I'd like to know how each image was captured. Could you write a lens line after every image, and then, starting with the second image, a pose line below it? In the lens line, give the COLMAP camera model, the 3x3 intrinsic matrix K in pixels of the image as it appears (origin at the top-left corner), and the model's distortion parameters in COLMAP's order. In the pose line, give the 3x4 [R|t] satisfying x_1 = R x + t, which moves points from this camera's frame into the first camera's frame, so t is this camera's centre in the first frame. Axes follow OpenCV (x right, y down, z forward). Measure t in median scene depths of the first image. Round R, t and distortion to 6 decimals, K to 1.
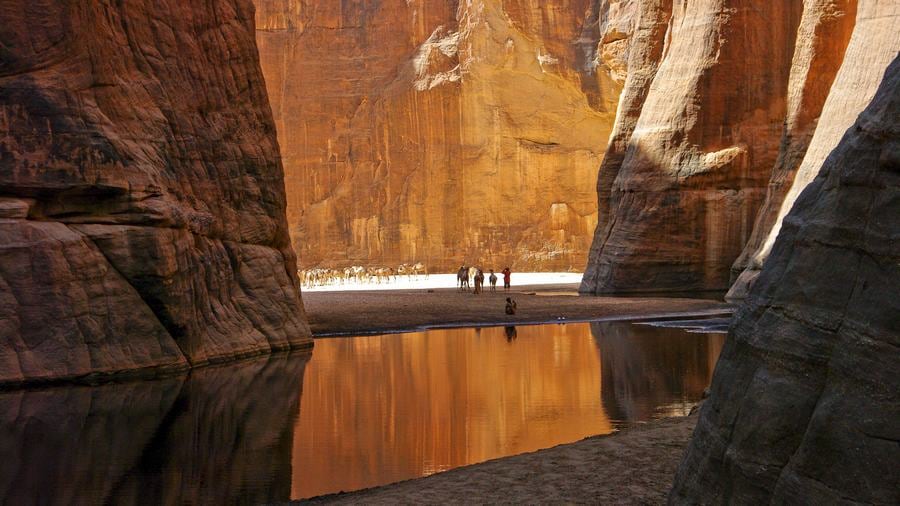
lens RADIAL K [[1650.6, 0, 450.0], [0, 1650.6, 253.0], [0, 0, 1]] dist [0.199868, 0.031731]
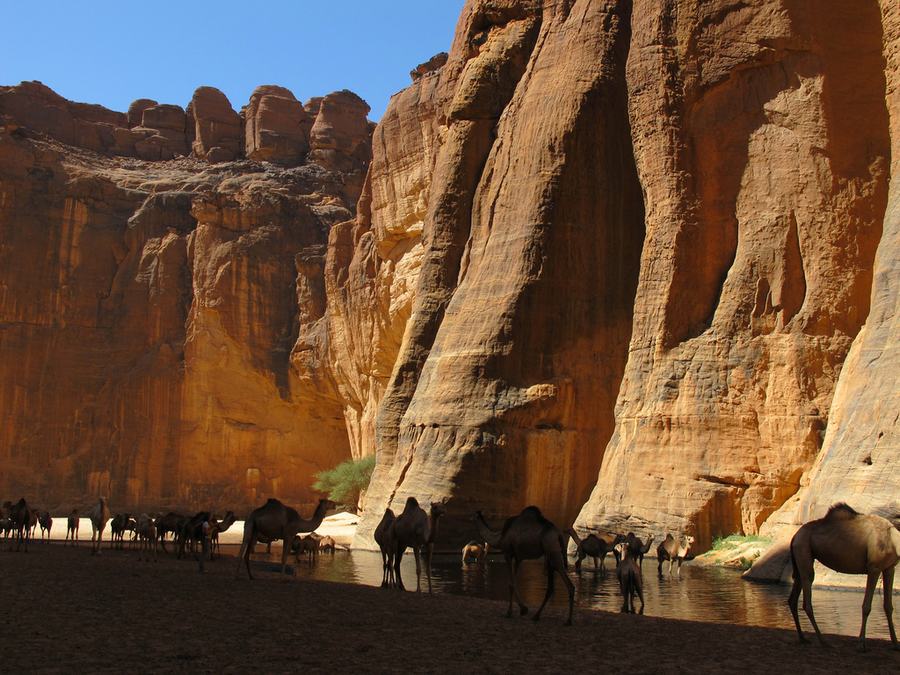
lens RADIAL K [[924.5, 0, 450.0], [0, 924.5, 337.5], [0, 0, 1]] dist [-0.085086, 0.013850]
pose [[0.952619, 0.086804, 0.291516, -0.007805], [-0.031112, 0.981194, -0.190499, 0.002606], [-0.302570, 0.172403, 0.937405, 0.241160]]
